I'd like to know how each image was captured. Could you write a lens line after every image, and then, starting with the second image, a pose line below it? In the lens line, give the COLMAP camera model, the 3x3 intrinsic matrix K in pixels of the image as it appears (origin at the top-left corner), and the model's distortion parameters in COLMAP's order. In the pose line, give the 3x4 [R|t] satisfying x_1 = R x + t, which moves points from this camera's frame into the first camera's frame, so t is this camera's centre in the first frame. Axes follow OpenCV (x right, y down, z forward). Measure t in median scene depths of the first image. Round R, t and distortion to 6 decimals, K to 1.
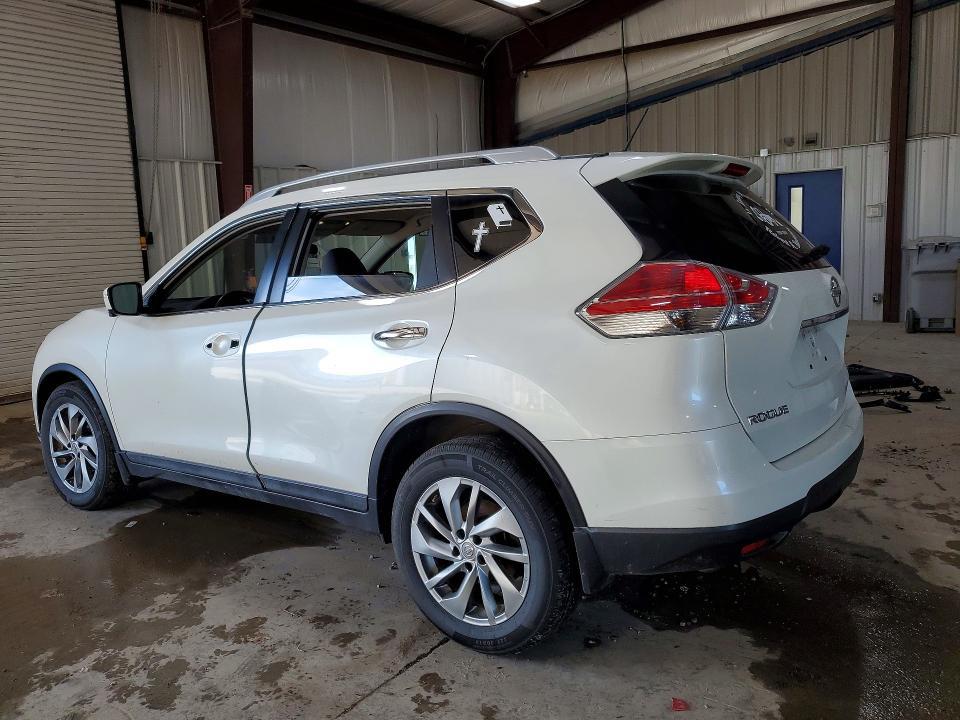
lens RADIAL K [[795.3, 0, 480.0], [0, 795.3, 360.0], [0, 0, 1]] dist [-0.001290, 0.064677]
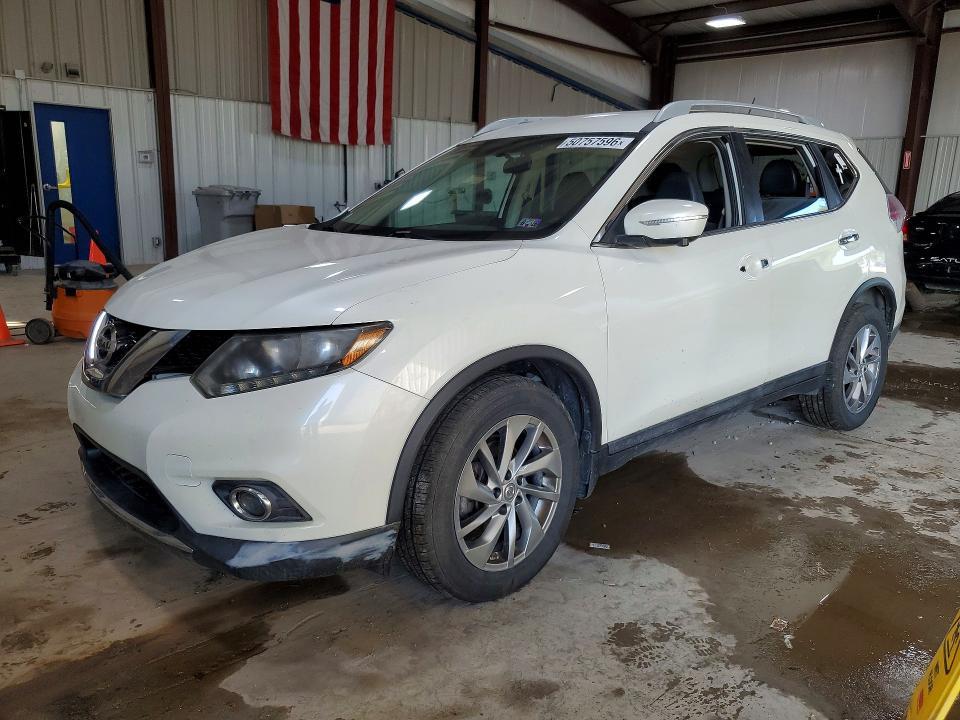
lens RADIAL K [[795.3, 0, 480.0], [0, 795.3, 360.0], [0, 0, 1]] dist [-0.001290, 0.064677]
pose [[0.134261, -0.167534, 0.976681, -1.416511], [0.116665, 0.981423, 0.152310, -0.098947], [-0.984055, 0.093496, 0.151312, 1.245047]]
